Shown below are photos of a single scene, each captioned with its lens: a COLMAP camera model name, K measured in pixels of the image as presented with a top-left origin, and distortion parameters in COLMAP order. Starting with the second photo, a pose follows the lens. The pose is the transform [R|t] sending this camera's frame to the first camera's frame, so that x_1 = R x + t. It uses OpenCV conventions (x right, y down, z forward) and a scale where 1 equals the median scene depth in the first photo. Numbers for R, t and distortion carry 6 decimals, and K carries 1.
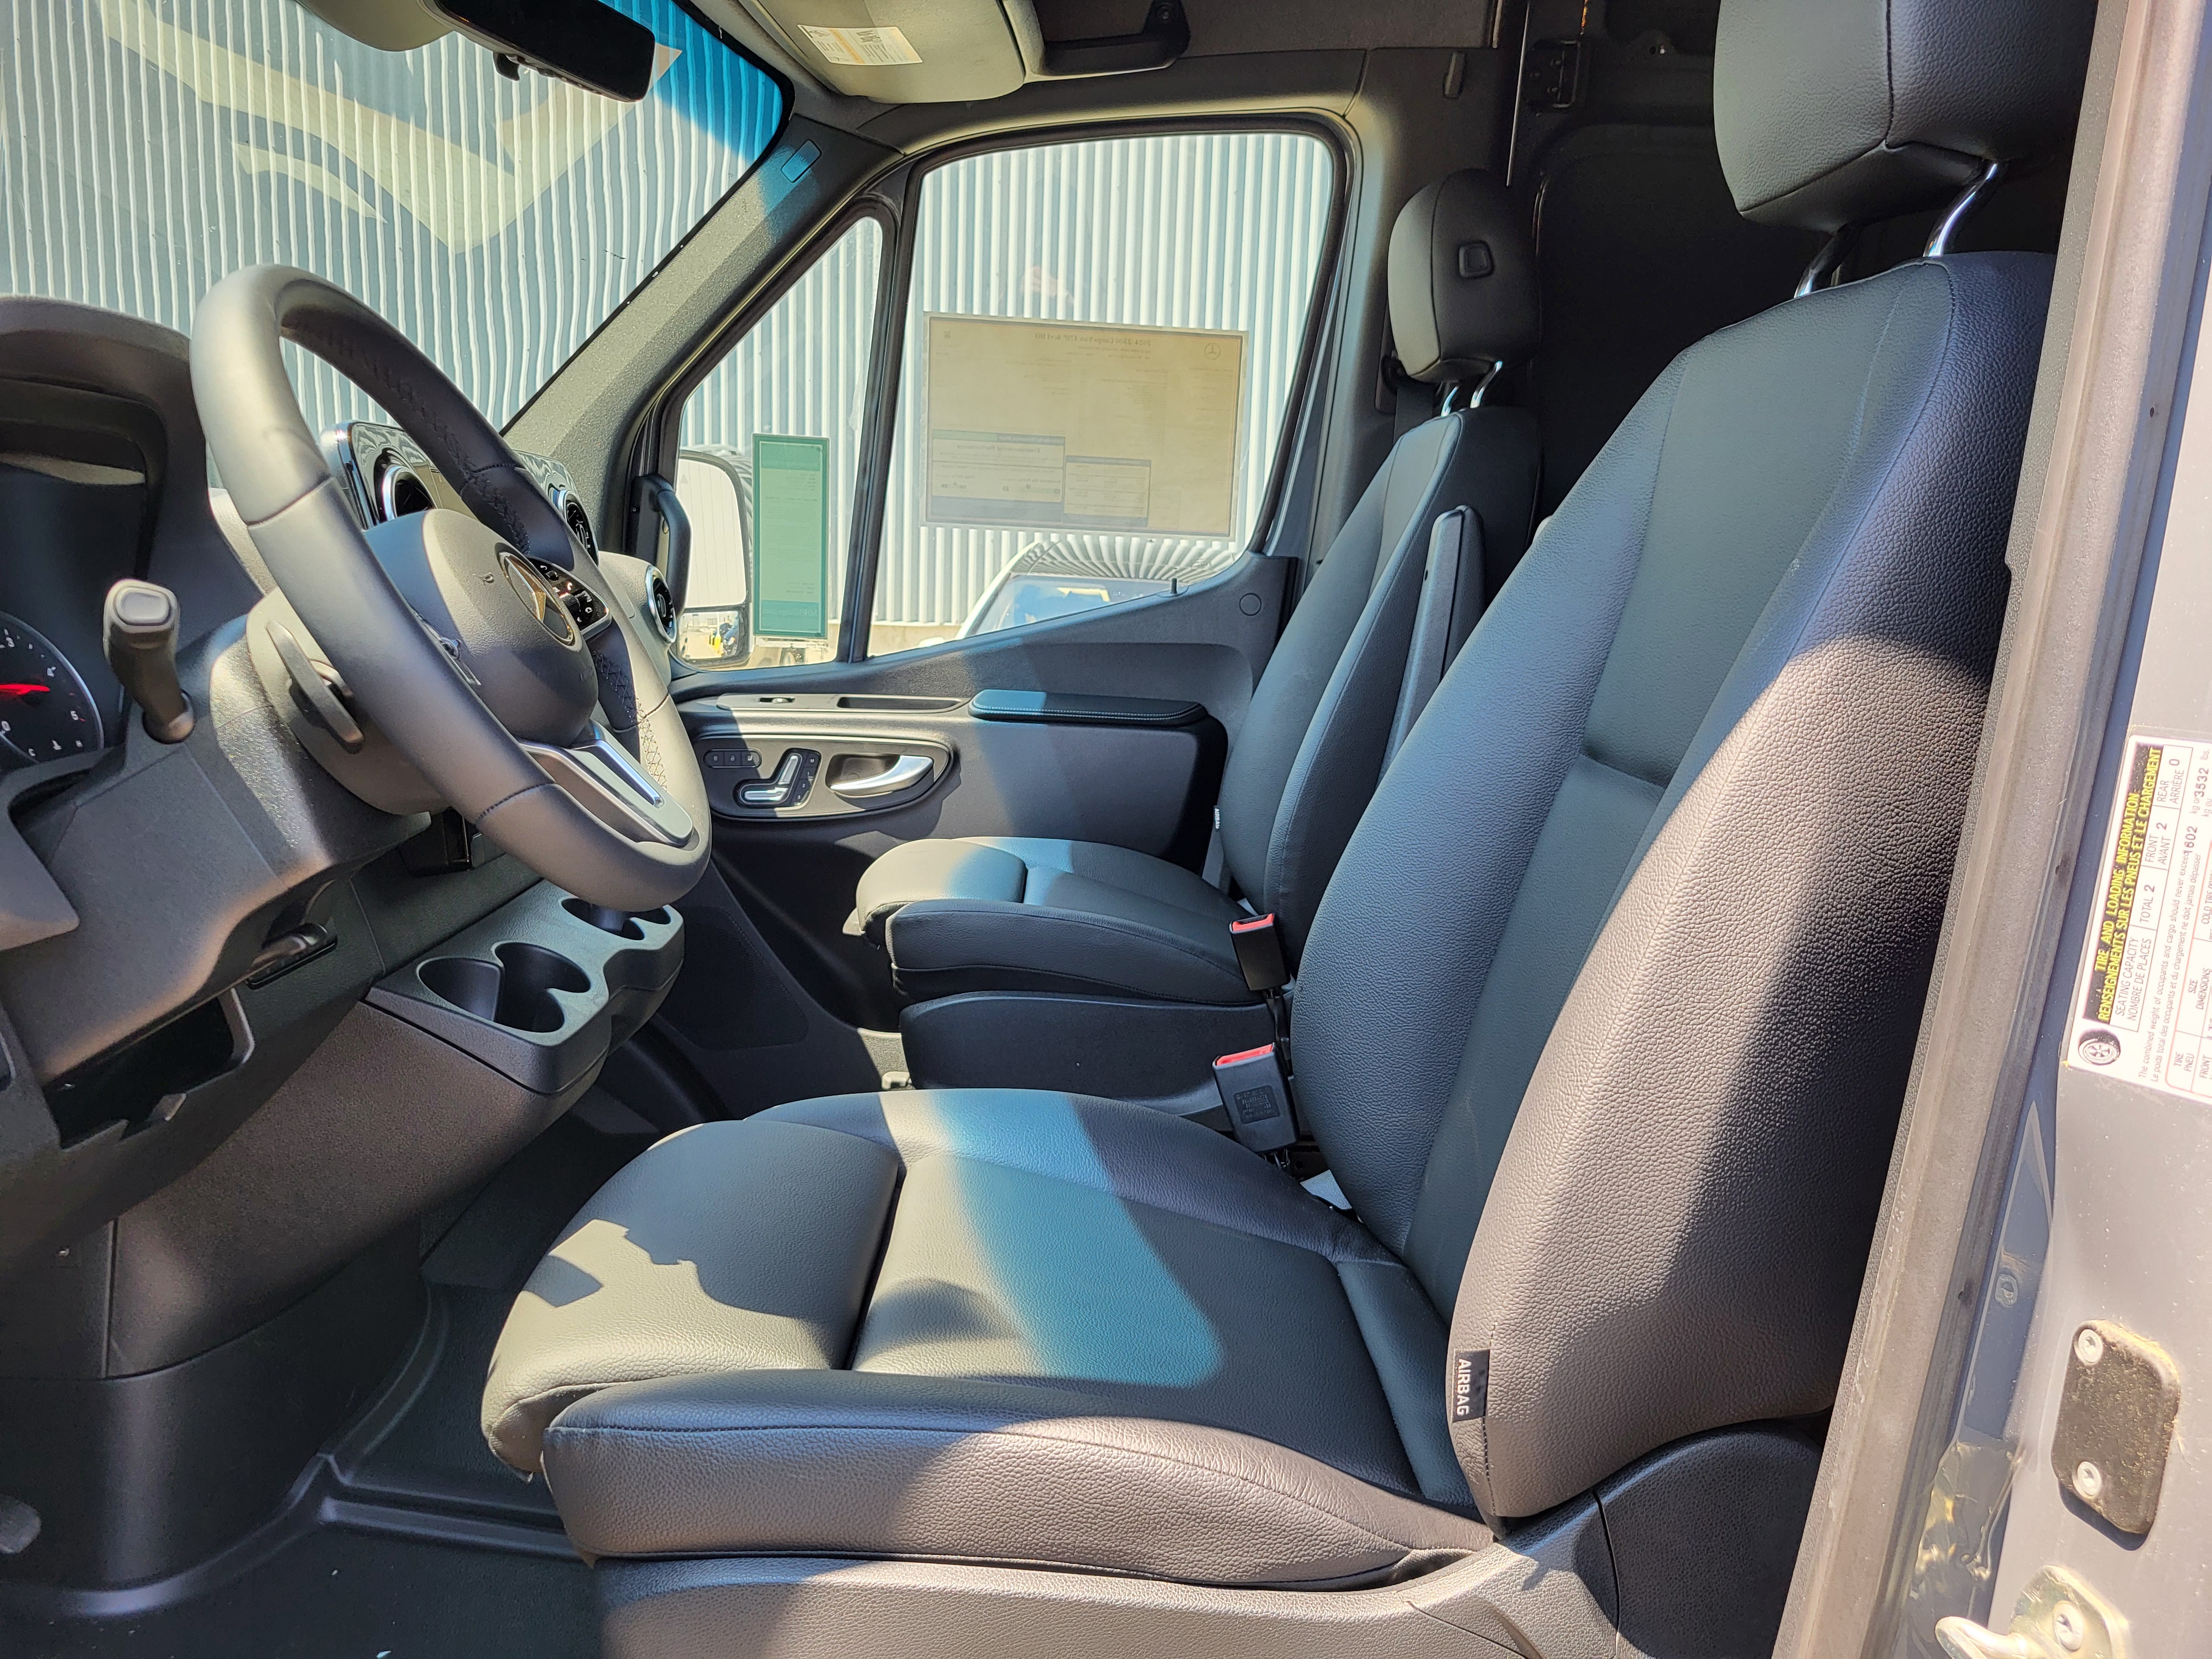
lens RADIAL K [[1680.1, 0, 1106.0], [0, 1680.1, 829.5], [0, 0, 1]] dist [0.005512, 0.001735]
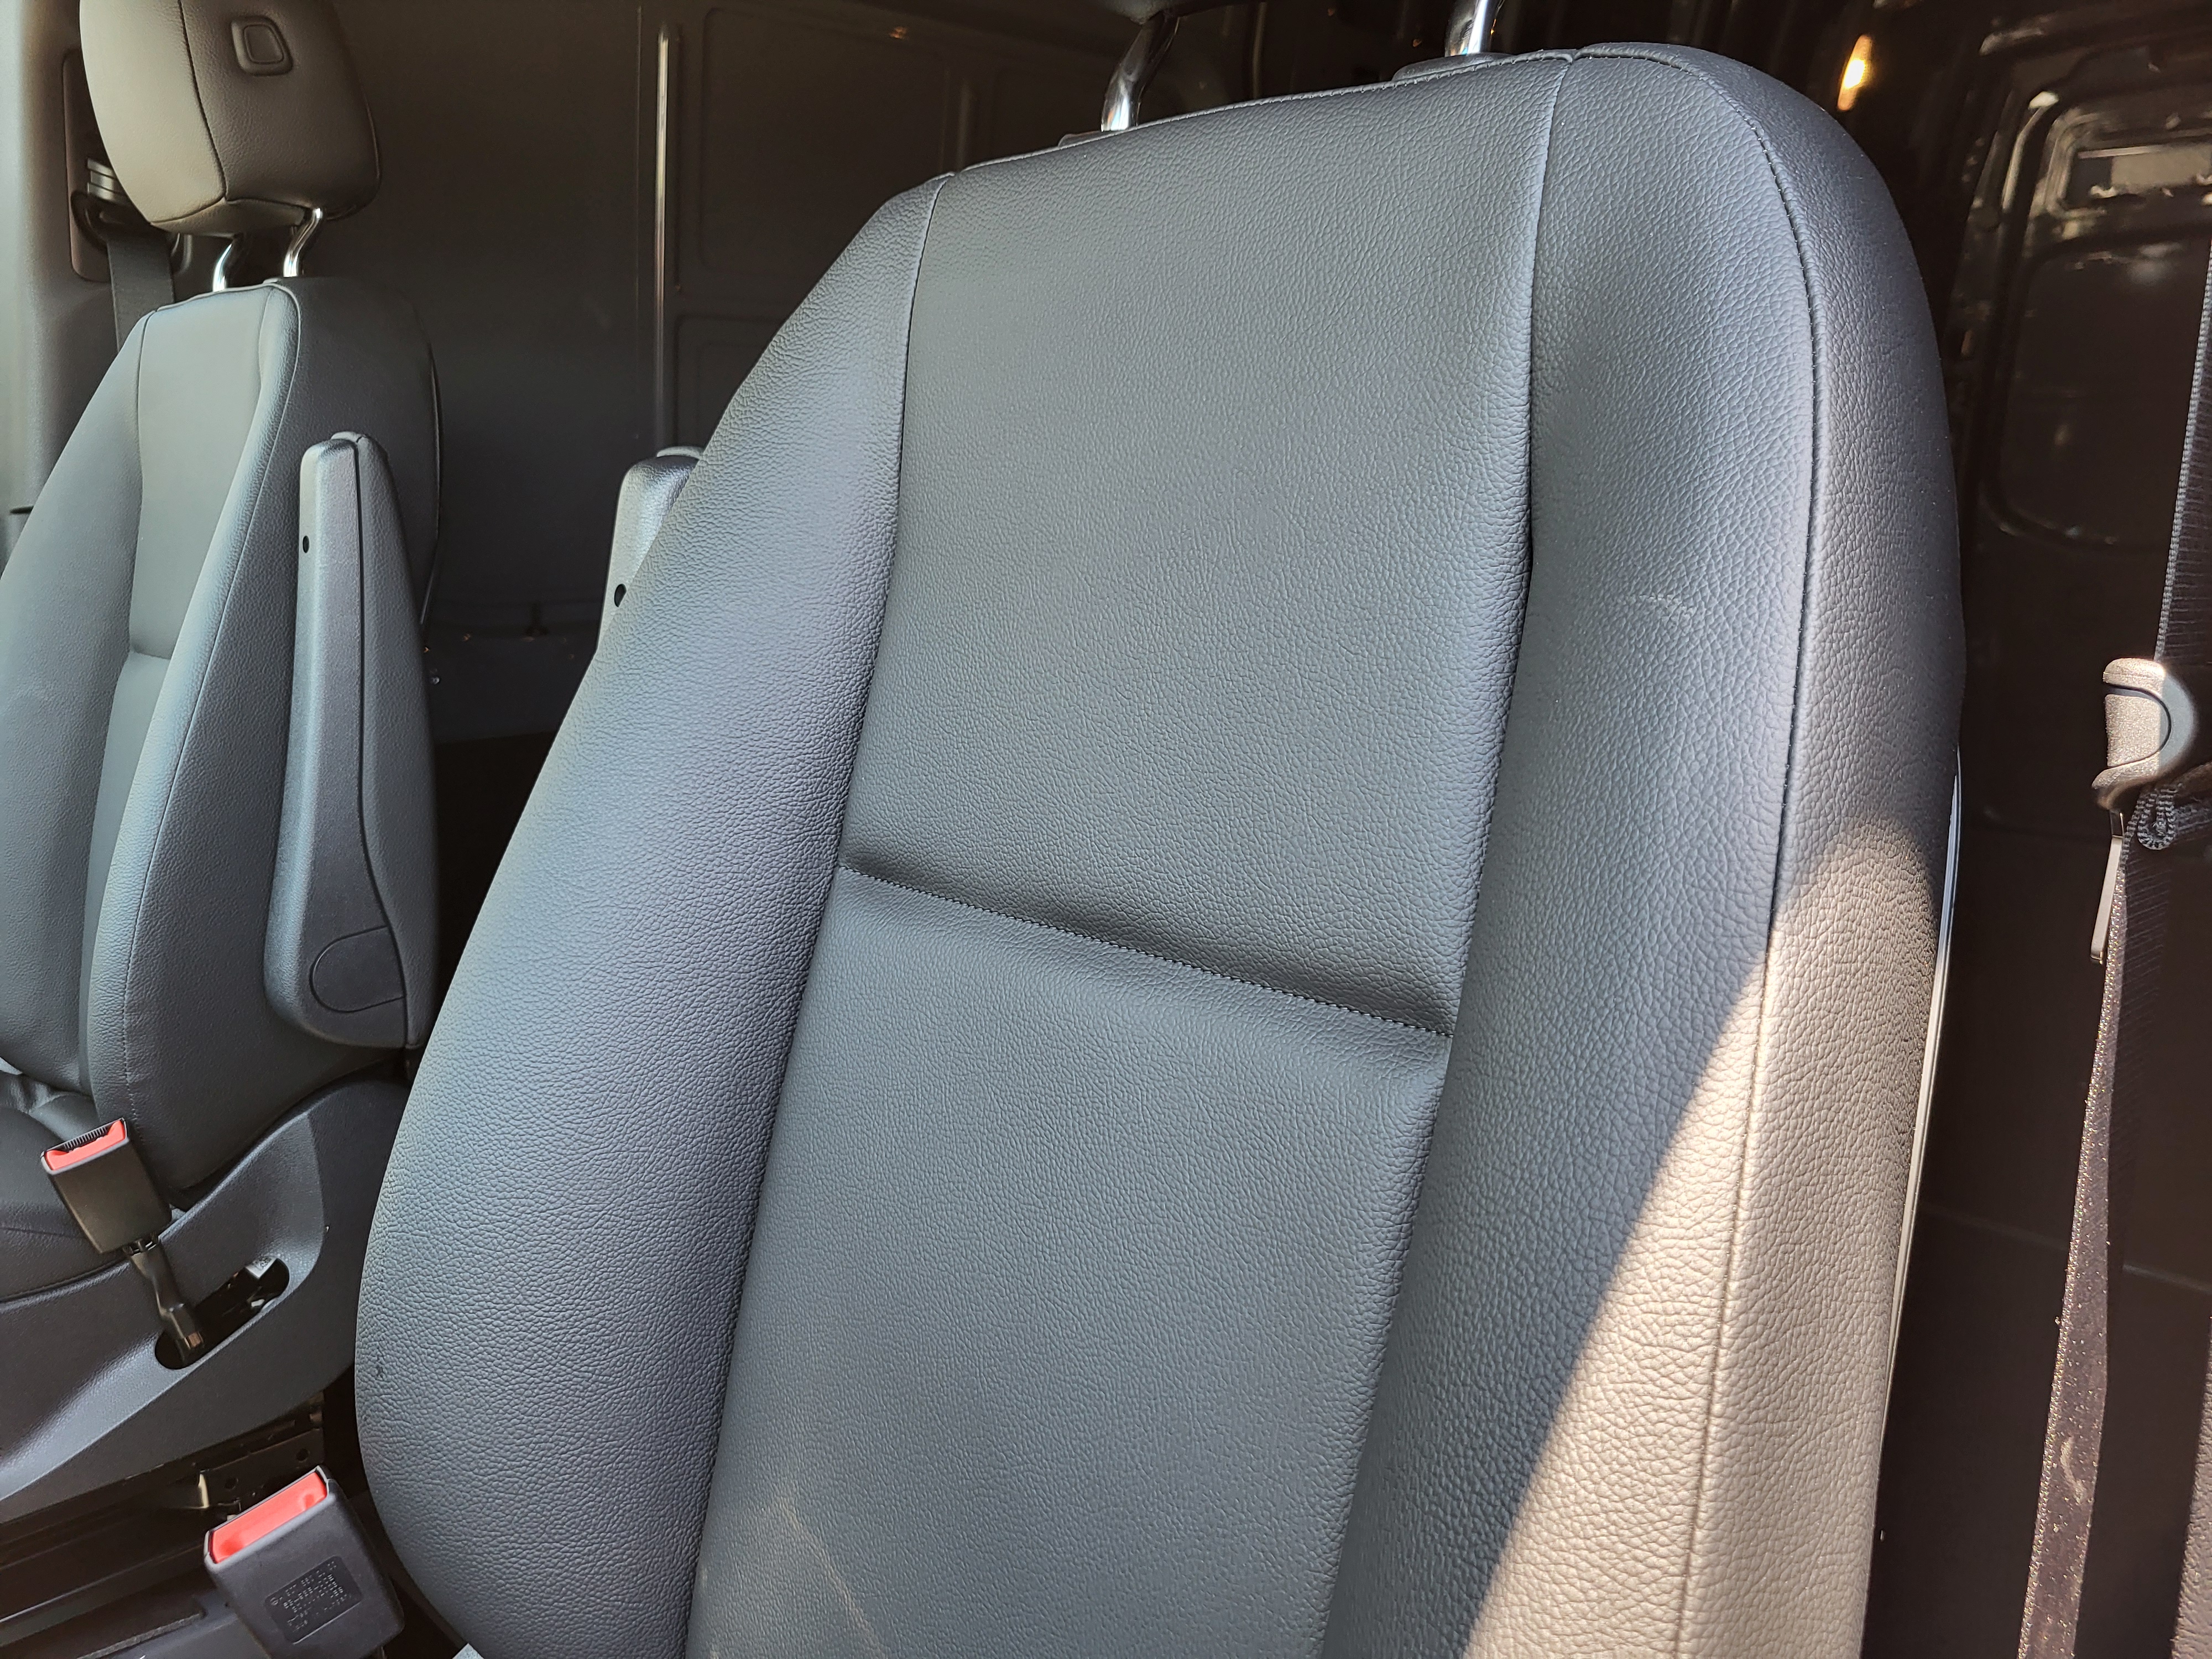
lens RADIAL K [[1680.1, 0, 1106.0], [0, 1680.1, 829.5], [0, 0, 1]] dist [0.005512, 0.001735]
pose [[0.721844, -0.162756, 0.672645, -0.033977], [0.124335, 0.986637, 0.105301, -0.071989], [-0.680795, 0.007623, 0.732435, 0.321538]]
